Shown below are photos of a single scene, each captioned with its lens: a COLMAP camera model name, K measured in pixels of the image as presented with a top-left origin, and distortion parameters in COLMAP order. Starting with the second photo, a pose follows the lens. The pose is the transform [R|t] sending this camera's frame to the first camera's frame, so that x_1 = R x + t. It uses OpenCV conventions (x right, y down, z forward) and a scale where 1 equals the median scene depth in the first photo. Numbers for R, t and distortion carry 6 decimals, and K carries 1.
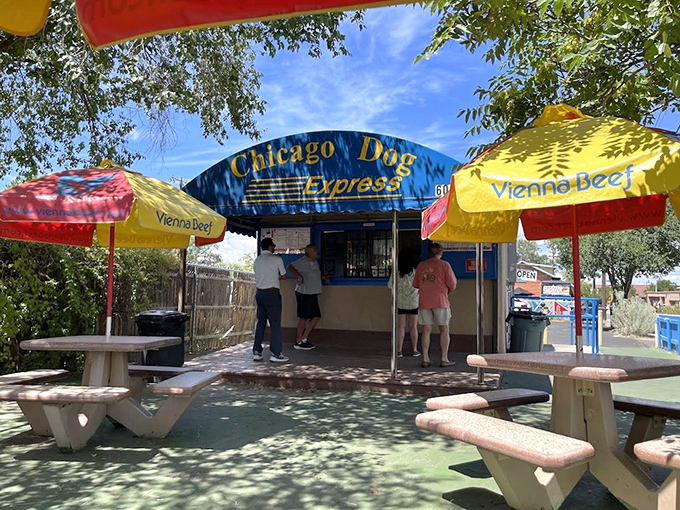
lens RADIAL K [[582.5, 0, 341.3], [0, 582.5, 254.2], [0, 0, 1]] dist [0.000383, 0.002861]
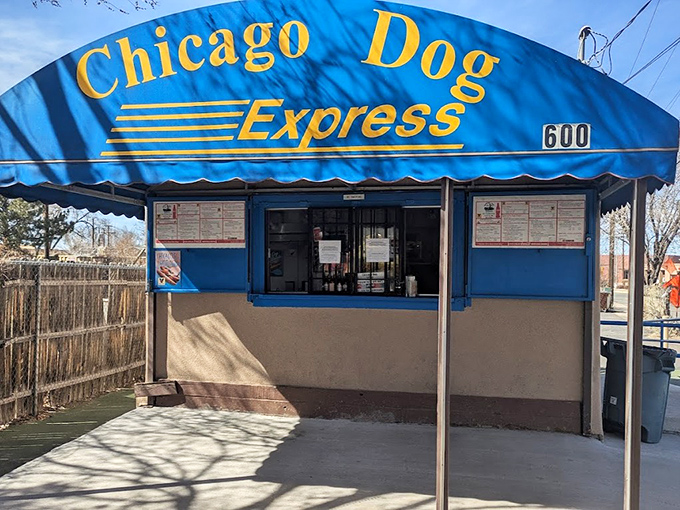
lens RADIAL K [[582.5, 0, 337.2], [0, 582.5, 256.8], [0, 0, 1]] dist [0.000383, 0.002861]
pose [[0.989653, -0.011000, 0.143061, -0.056615], [-0.002422, 0.995635, 0.093305, -0.055067], [-0.143463, -0.092686, 0.985306, 0.537037]]
